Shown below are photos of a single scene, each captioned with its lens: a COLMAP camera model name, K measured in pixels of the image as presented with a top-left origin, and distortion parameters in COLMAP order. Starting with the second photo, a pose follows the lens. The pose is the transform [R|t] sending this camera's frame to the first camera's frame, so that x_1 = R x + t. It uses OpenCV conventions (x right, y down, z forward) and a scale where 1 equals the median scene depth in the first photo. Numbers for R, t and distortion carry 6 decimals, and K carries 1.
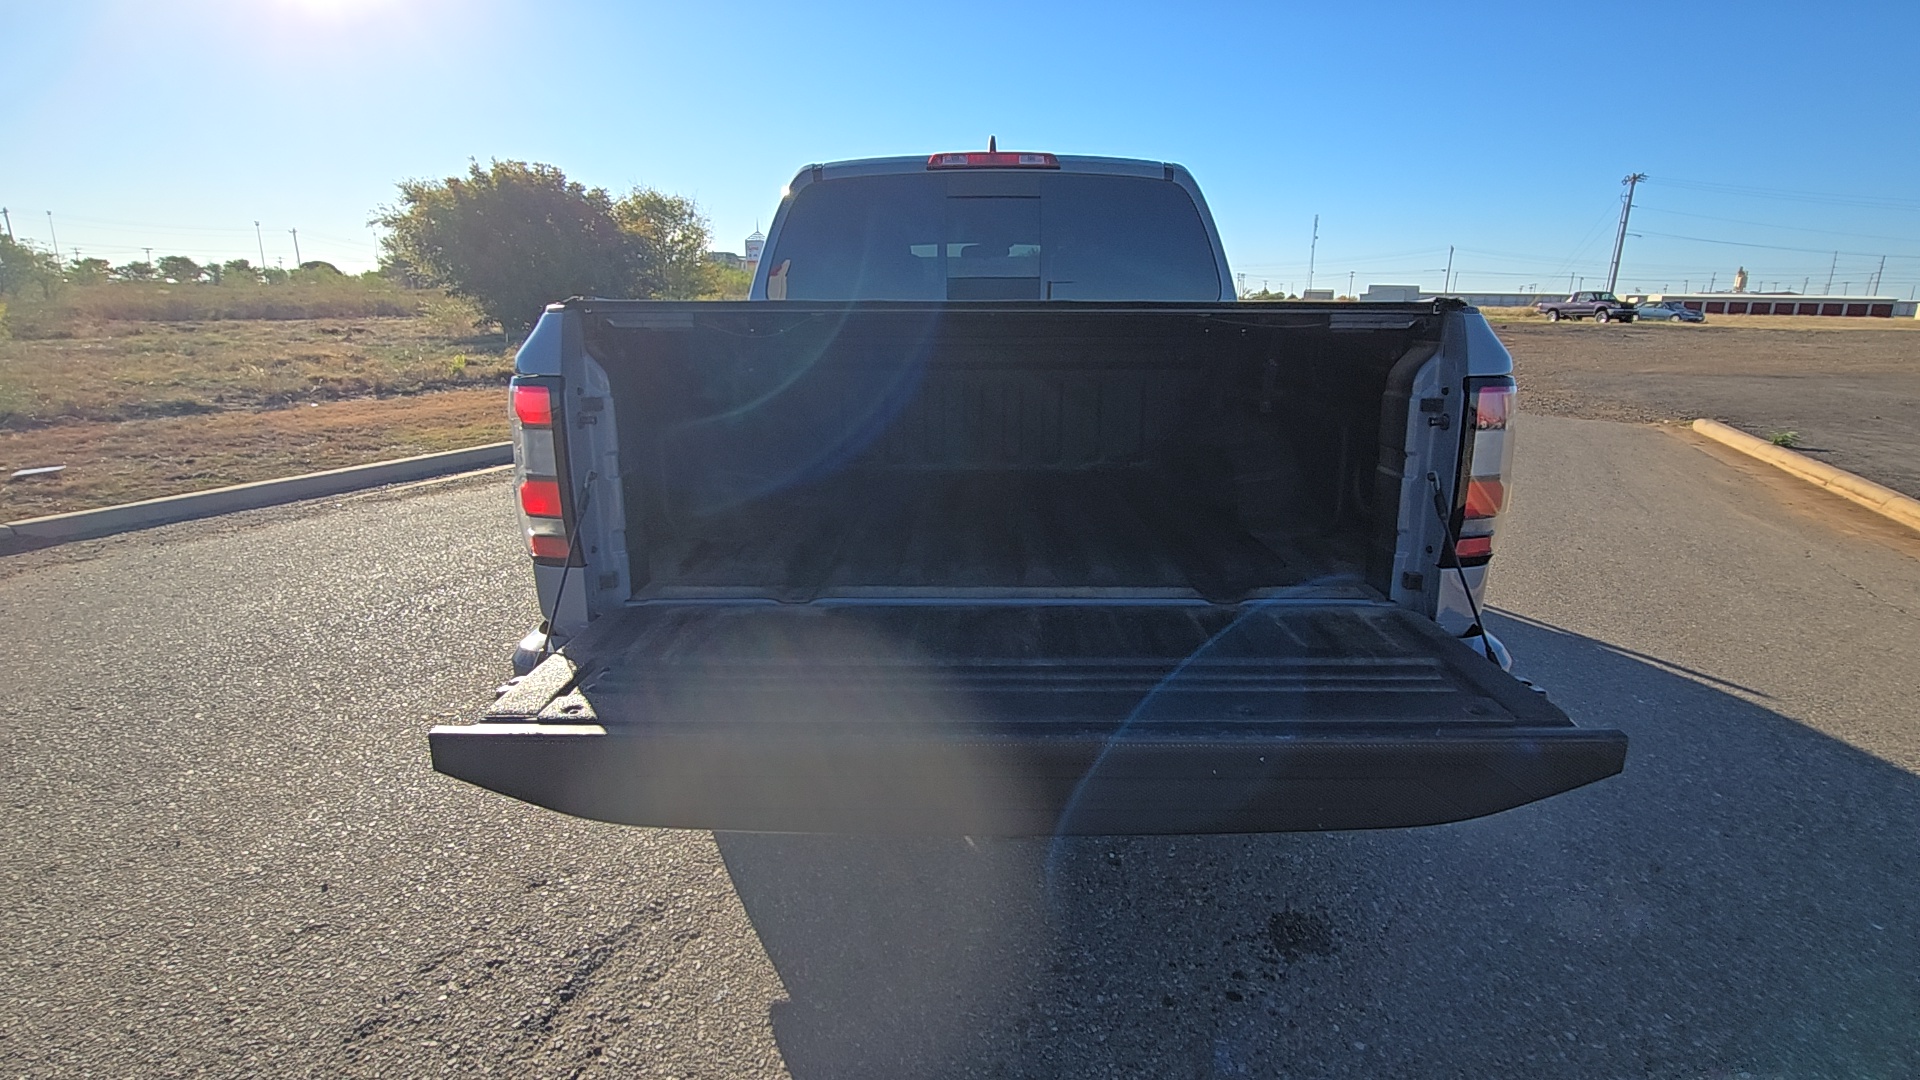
lens RADIAL K [[956.1, 0, 955.5], [0, 956.1, 561.2], [0, 0, 1]] dist [0.002890, -0.001402]
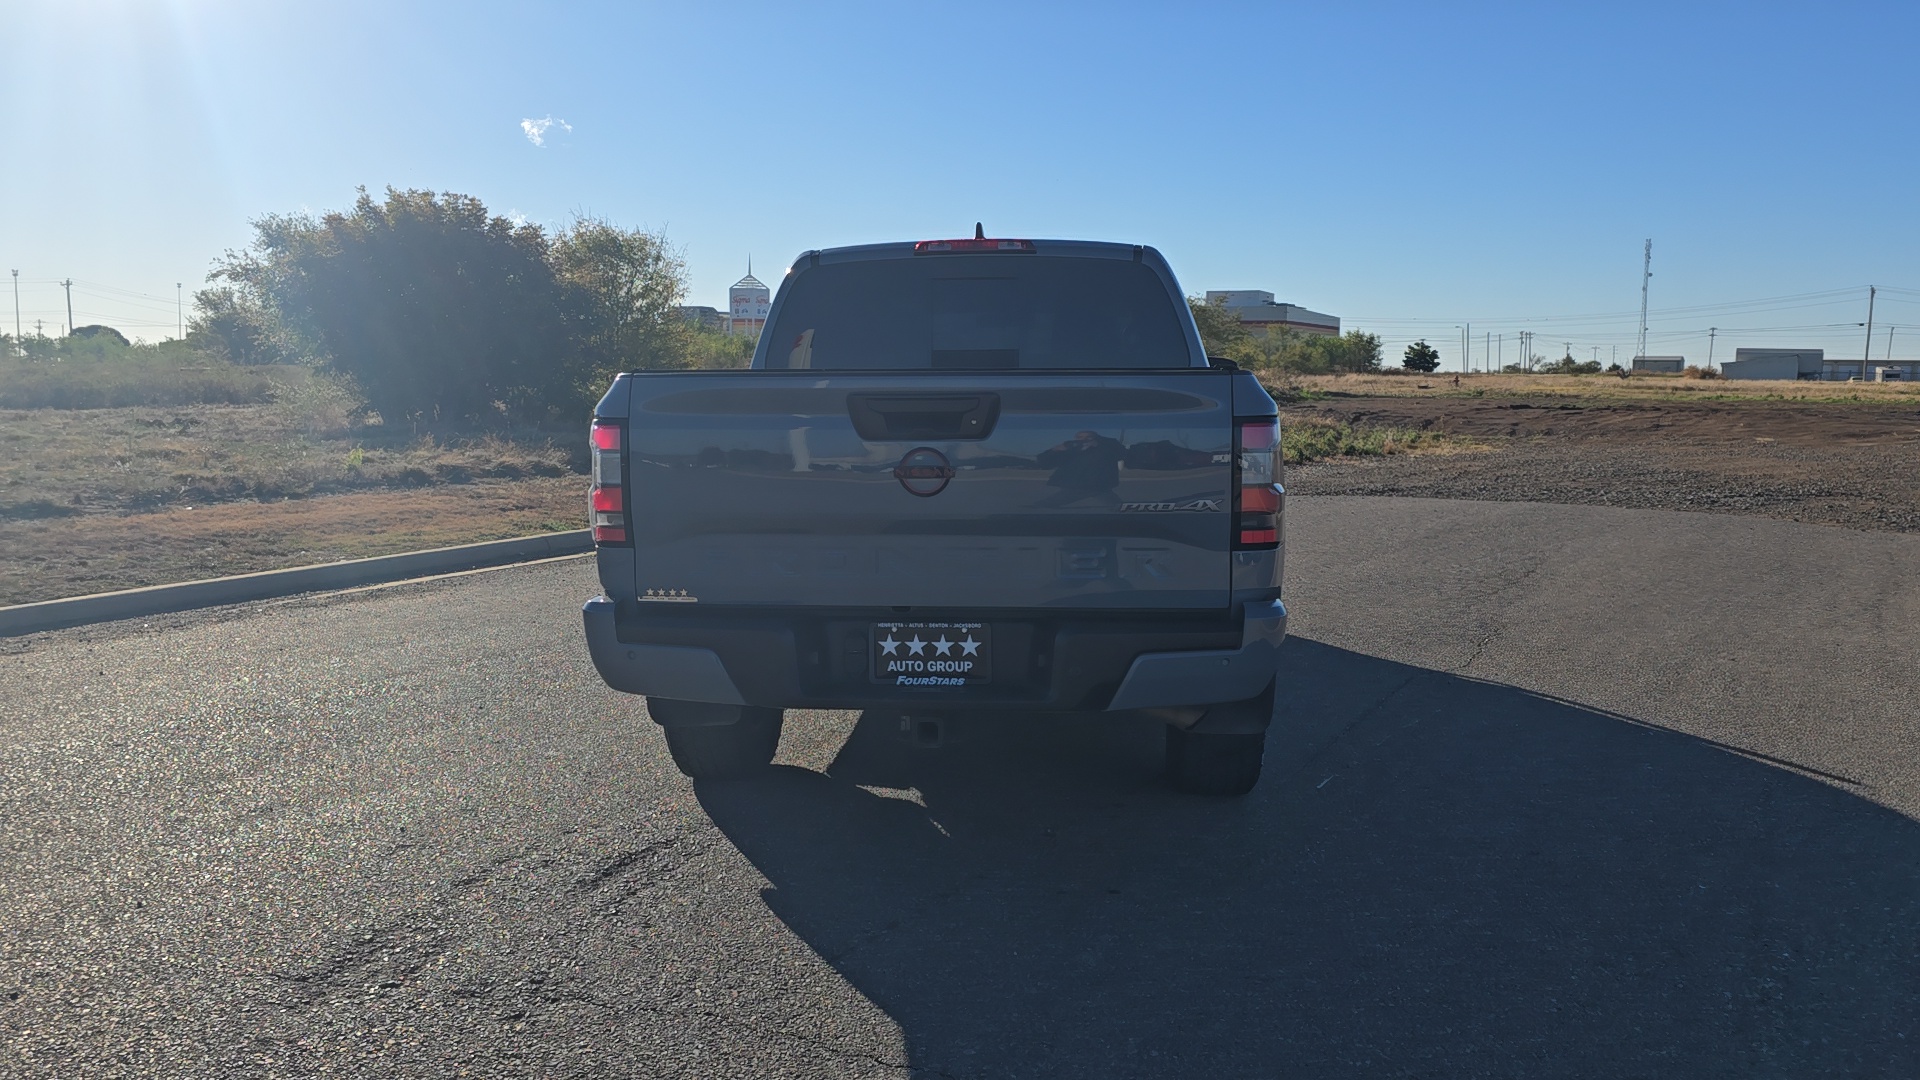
lens RADIAL K [[1623.3, 0, 960.0], [0, 1623.3, 540.0], [0, 0, 1]] dist [-0.000737, 0.008564]
pose [[0.997801, 0.000847, -0.066282, 0.021997], [-0.011829, 0.986144, -0.165470, 0.033107], [0.065224, 0.165890, 0.983985, -0.116396]]
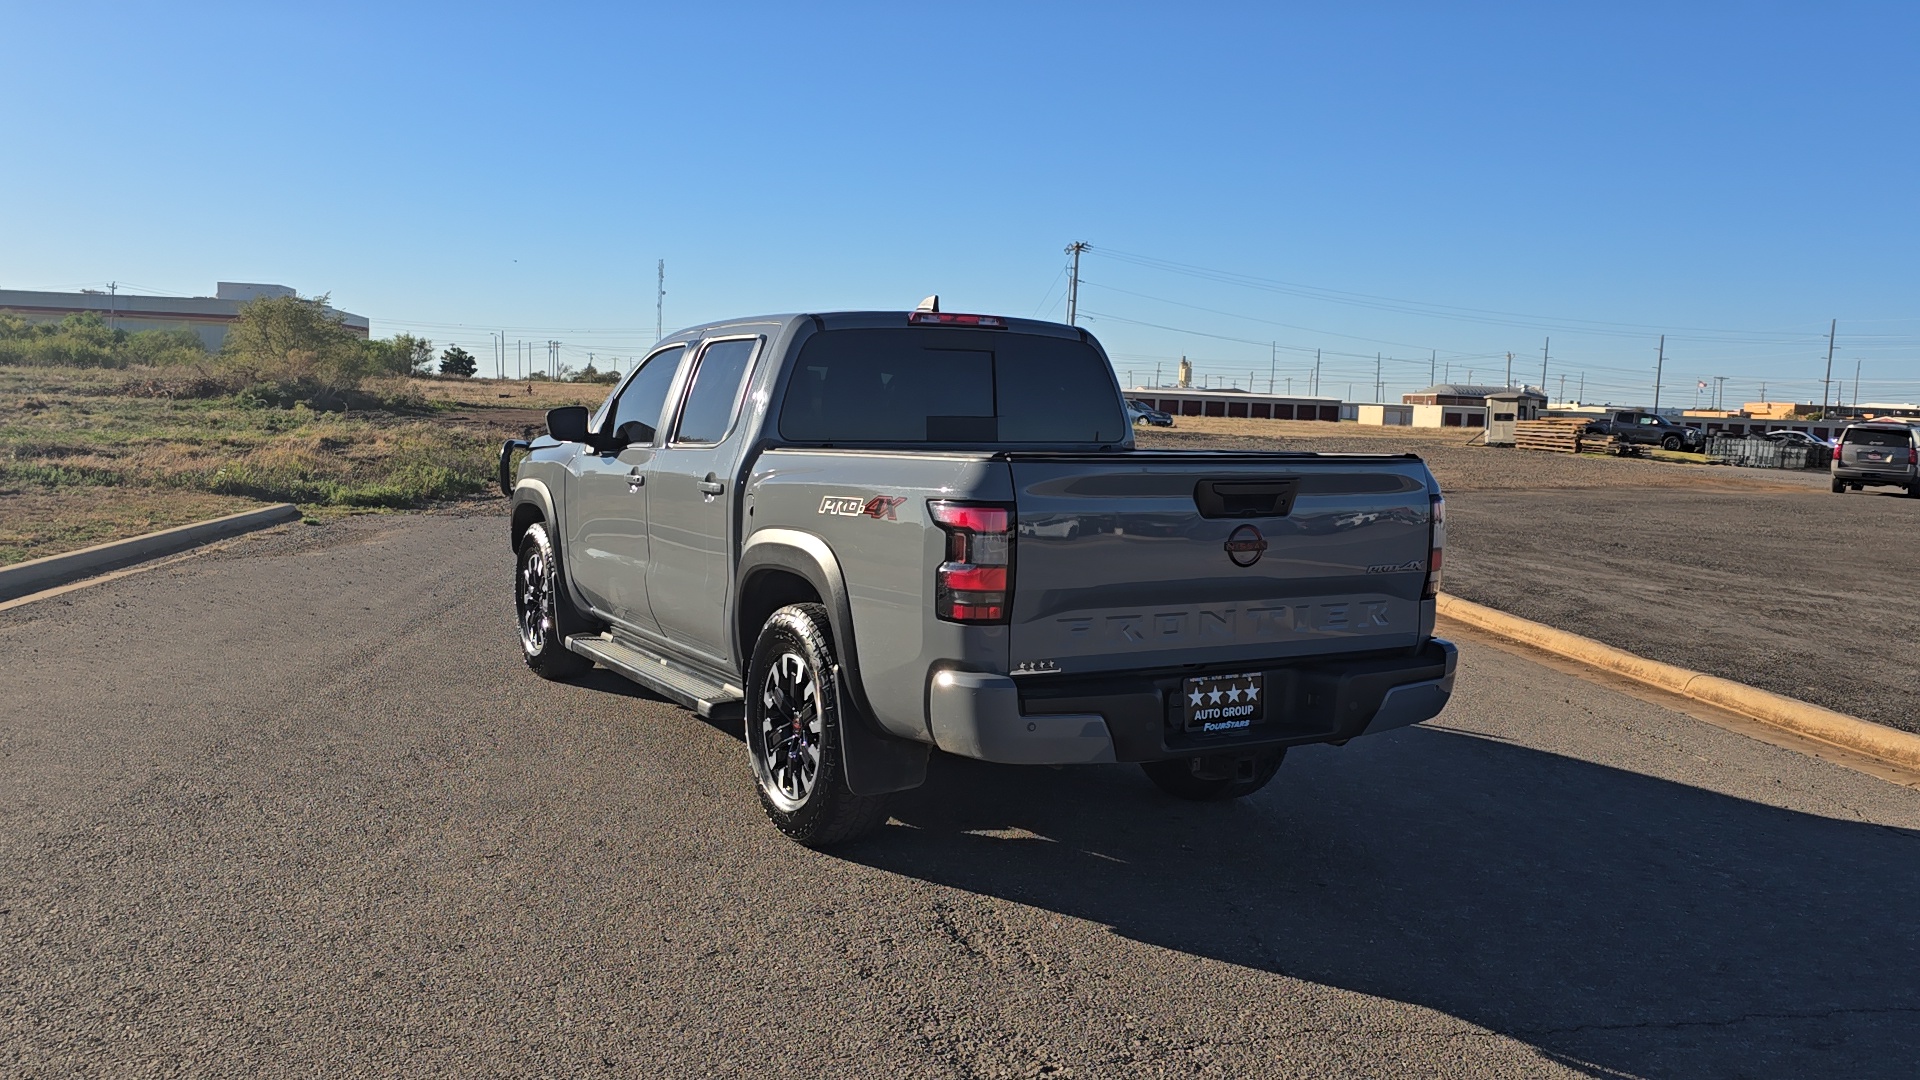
lens RADIAL K [[1623.3, 0, 960.0], [0, 1623.3, 540.0], [0, 0, 1]] dist [-0.000737, 0.008564]
pose [[0.858191, -0.027616, 0.512587, -0.149381], [0.112658, 0.984340, -0.135583, 0.017926], [-0.500816, 0.174103, 0.847863, -0.097900]]
